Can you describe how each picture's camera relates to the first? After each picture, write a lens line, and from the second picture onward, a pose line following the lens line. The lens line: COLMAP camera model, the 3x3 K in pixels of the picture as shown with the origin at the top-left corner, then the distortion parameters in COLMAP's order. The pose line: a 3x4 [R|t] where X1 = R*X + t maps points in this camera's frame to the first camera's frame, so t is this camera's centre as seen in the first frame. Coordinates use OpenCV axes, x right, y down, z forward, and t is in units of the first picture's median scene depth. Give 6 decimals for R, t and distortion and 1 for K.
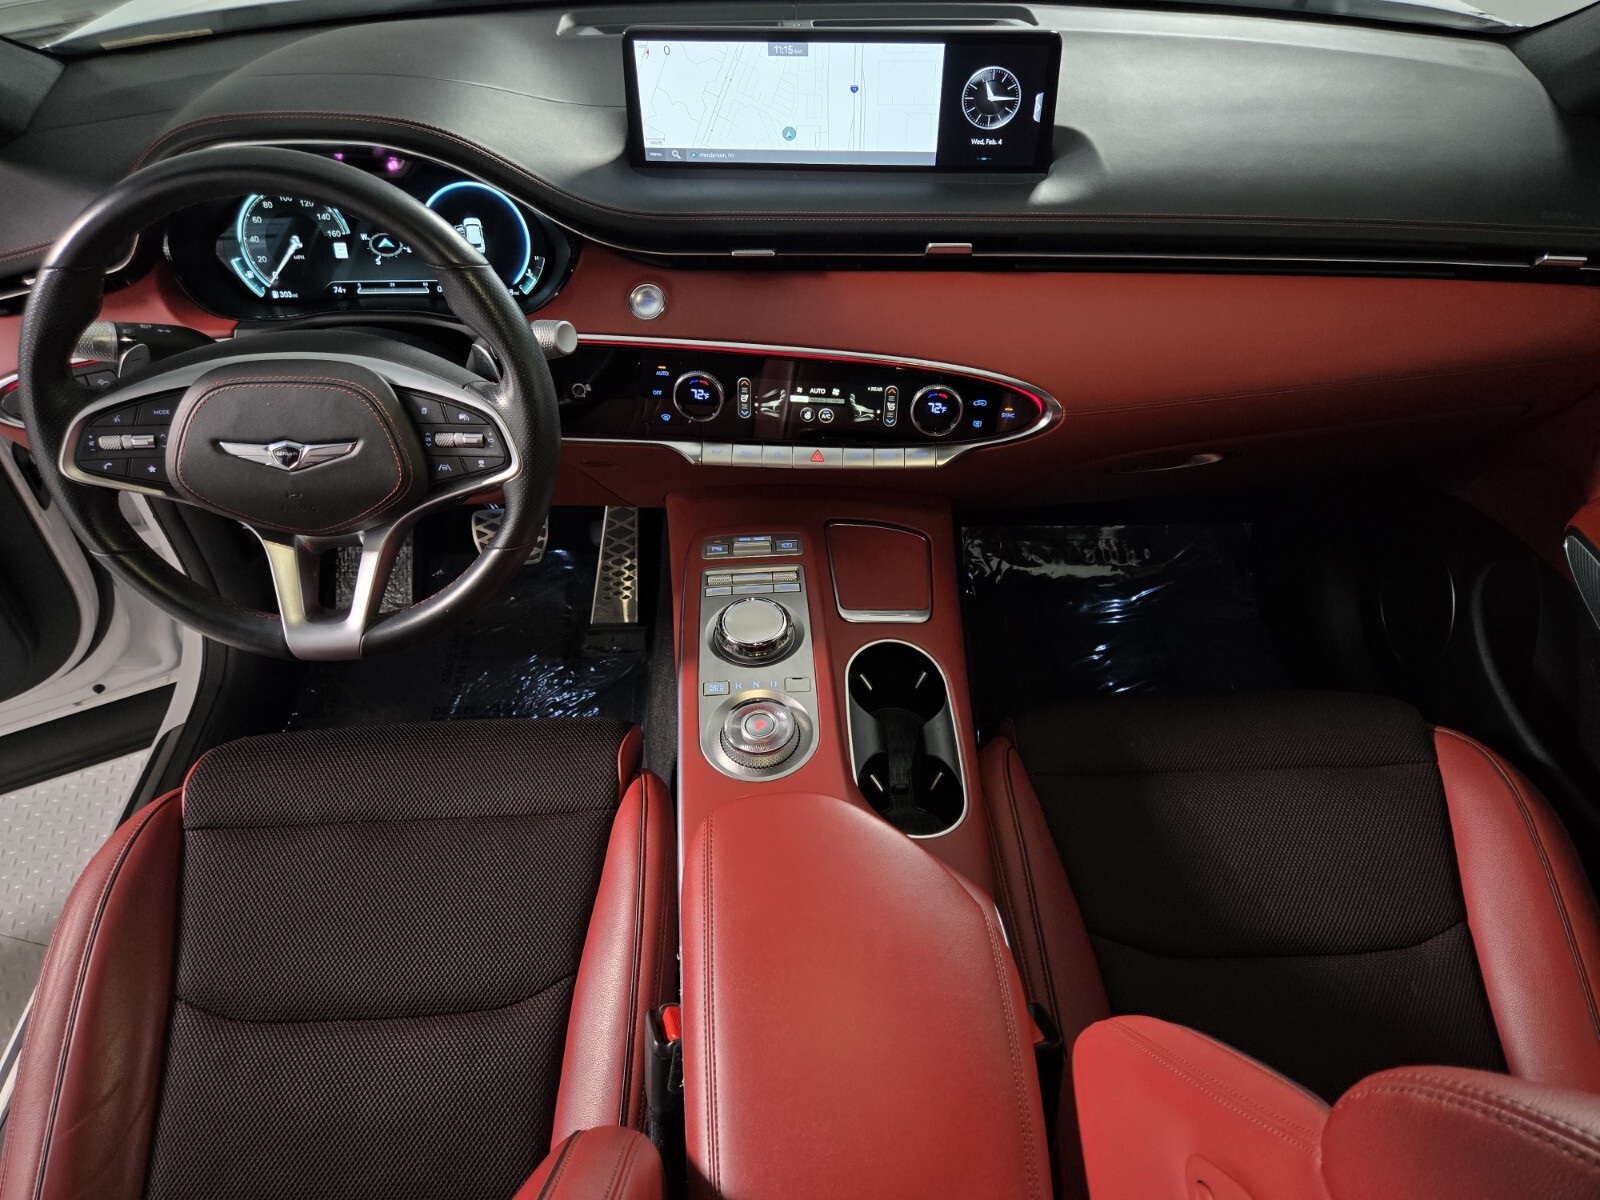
lens RADIAL K [[1100.4, 0, 795.3], [0, 1100.4, 602.8], [0, 0, 1]] dist [0.070355, -0.073345]
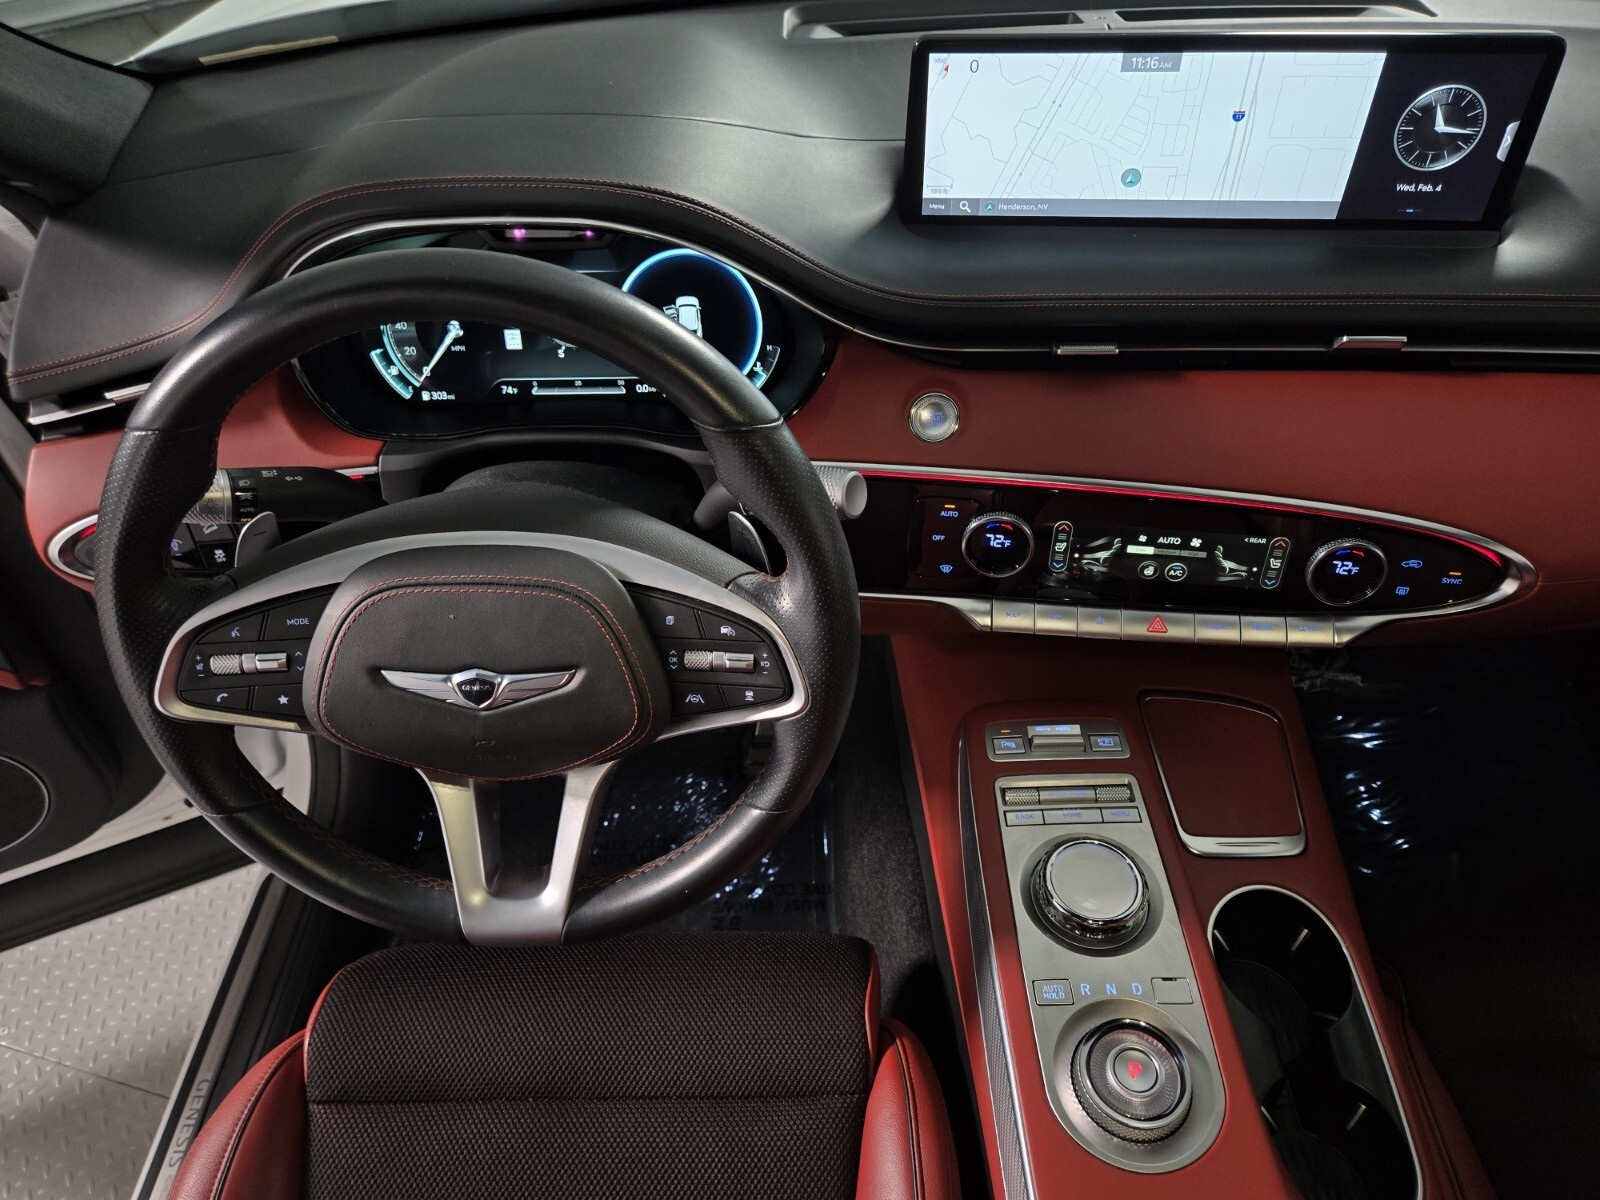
lens RADIAL K [[1100.4, 0, 795.3], [0, 1100.4, 602.8], [0, 0, 1]] dist [0.070355, -0.073345]
pose [[0.998664, 0.013893, -0.049772, -0.183797], [-0.012424, 0.999482, 0.029691, -0.168559], [0.050159, -0.029033, 0.998319, 0.267202]]
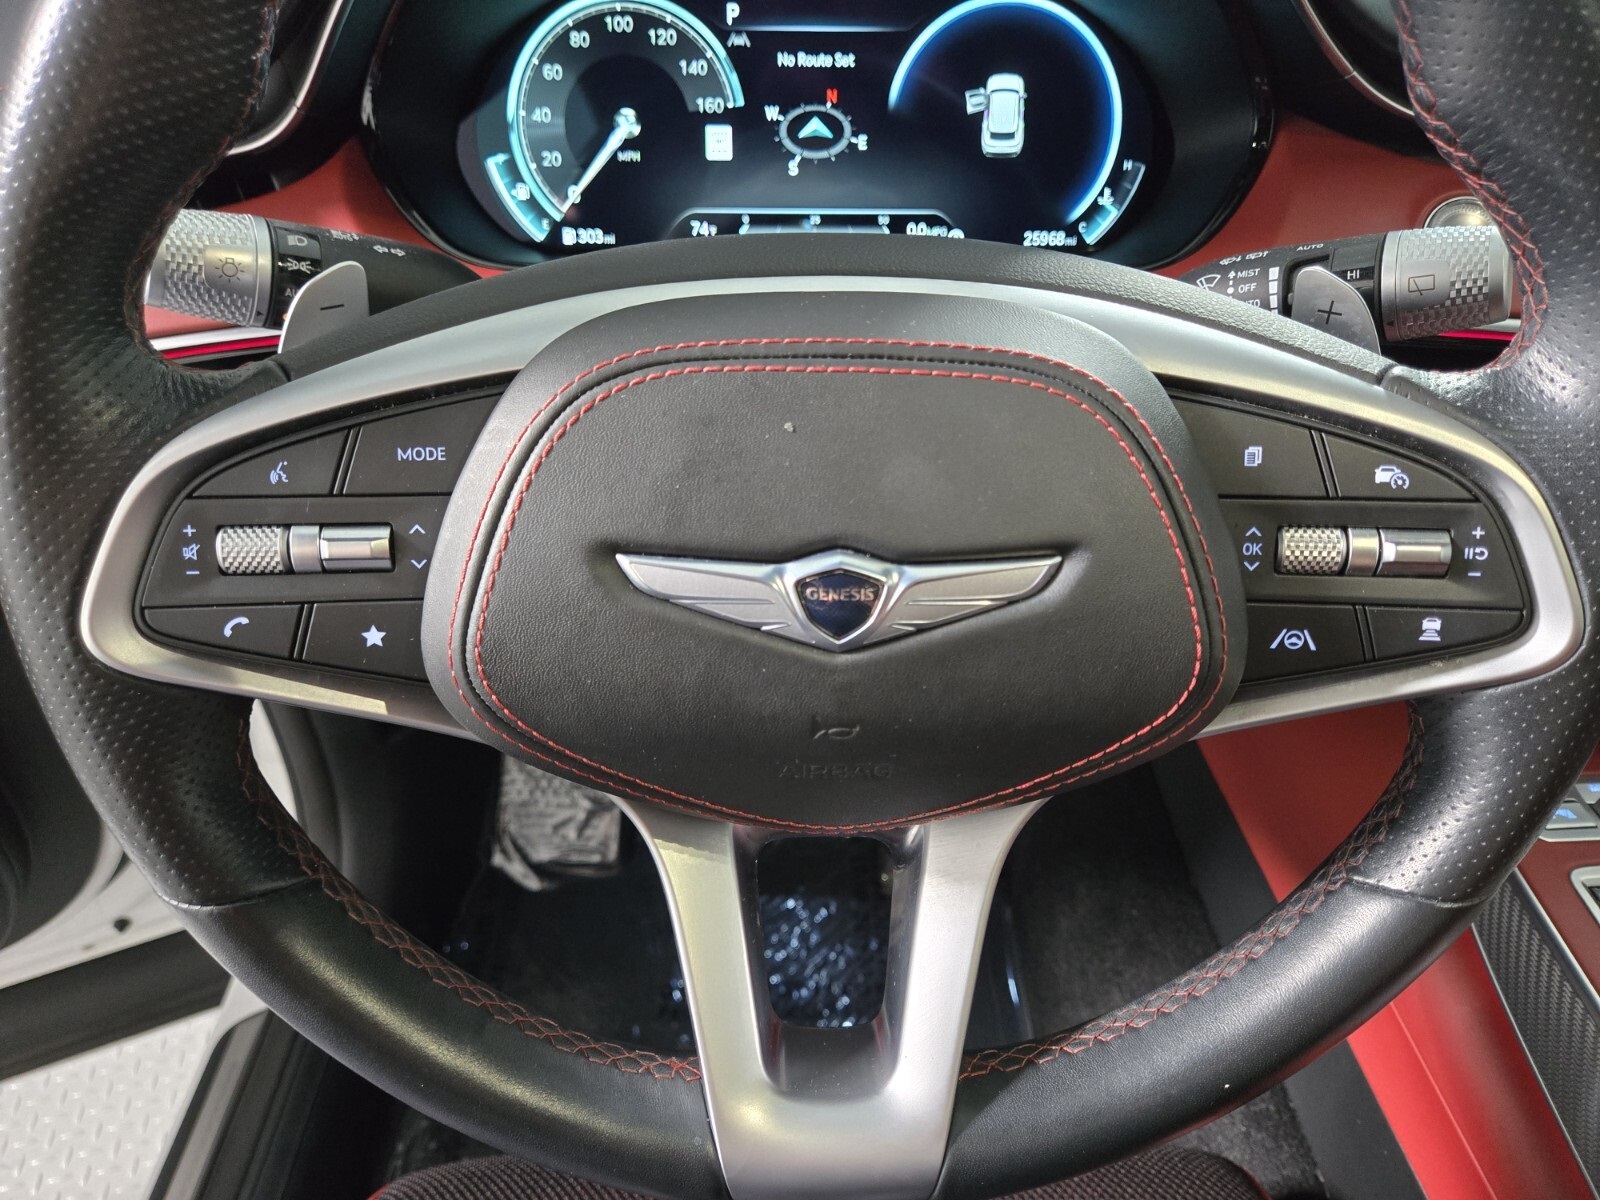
lens RADIAL K [[1123.8, 0, 813.2], [0, 1123.8, 599.5], [0, 0, 1]] dist [0.000804, -0.001824]
pose [[0.999755, 0.020101, -0.009256, -0.371773], [-0.020898, 0.995164, -0.095981, -0.083913], [0.007282, 0.096150, 0.995340, 0.568484]]
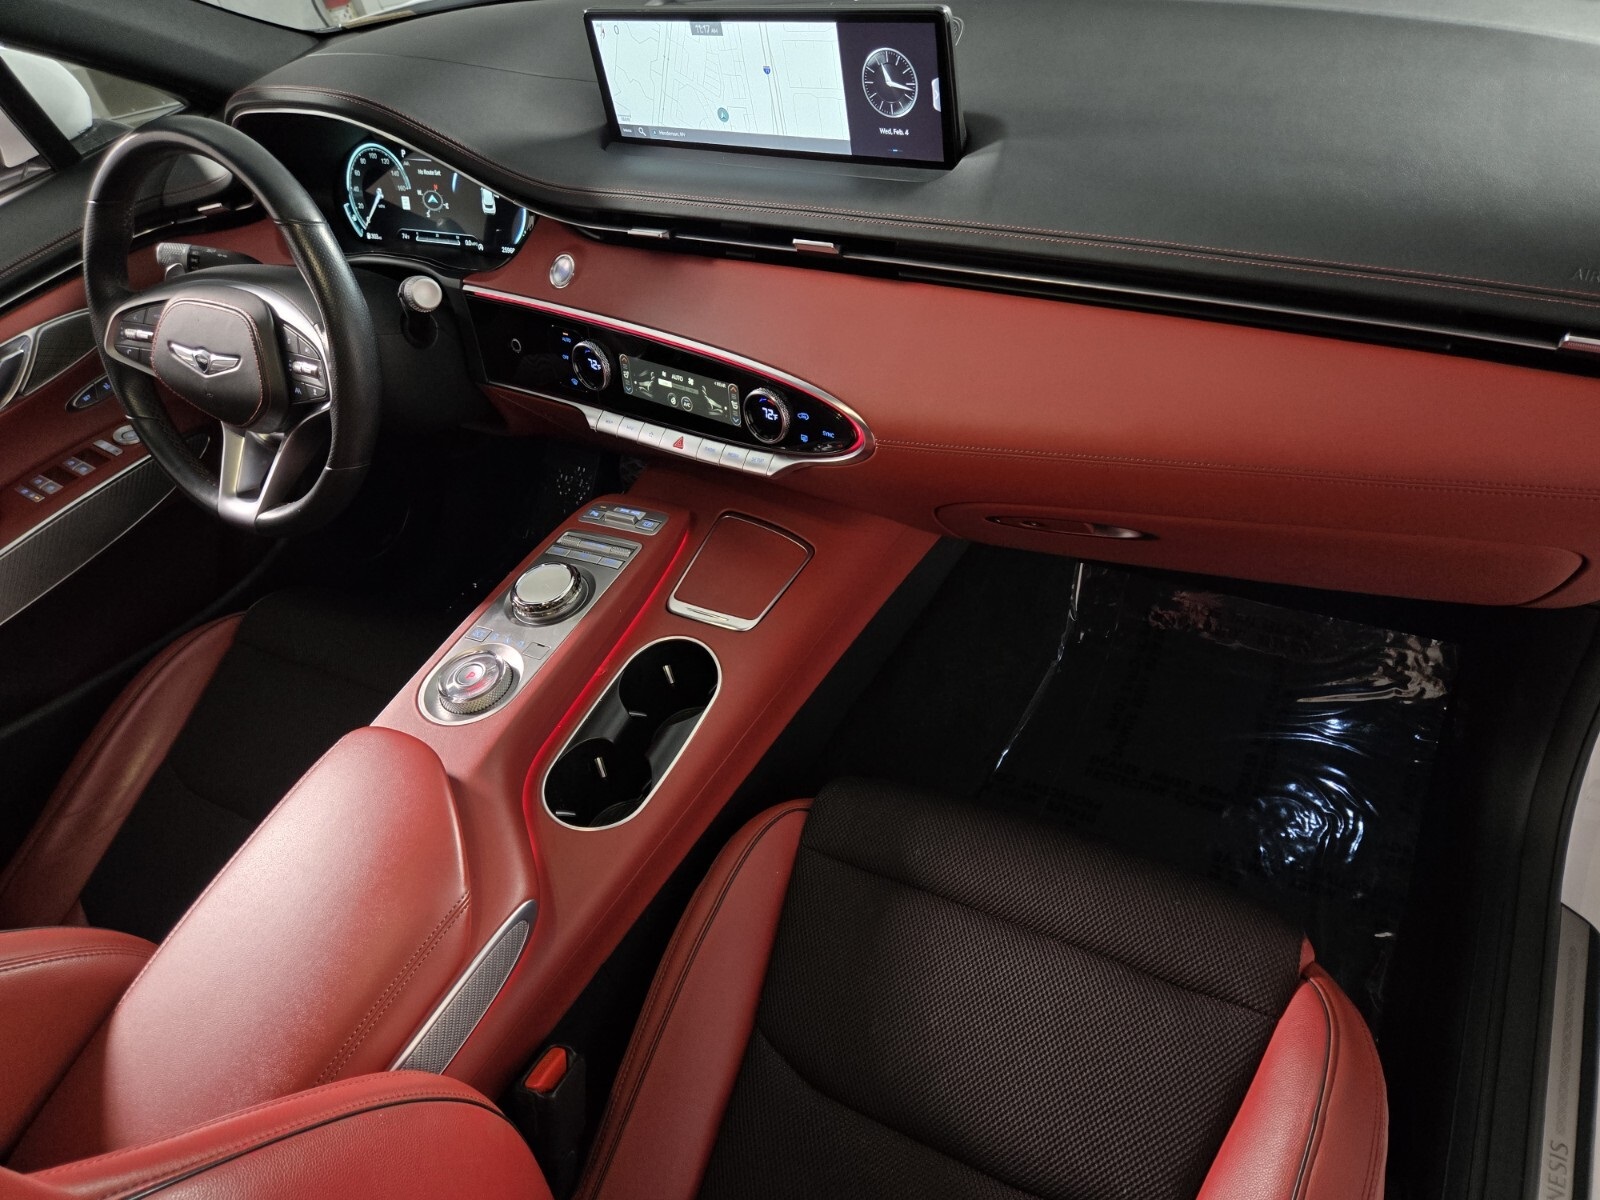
lens RADIAL K [[1100.4, 0, 795.3], [0, 1100.4, 602.8], [0, 0, 1]] dist [0.070355, -0.073345]
pose [[0.843414, 0.241603, -0.479875, 0.629891], [-0.226368, 0.969836, 0.090426, -0.108633], [0.487247, 0.032362, 0.872664, 0.190013]]
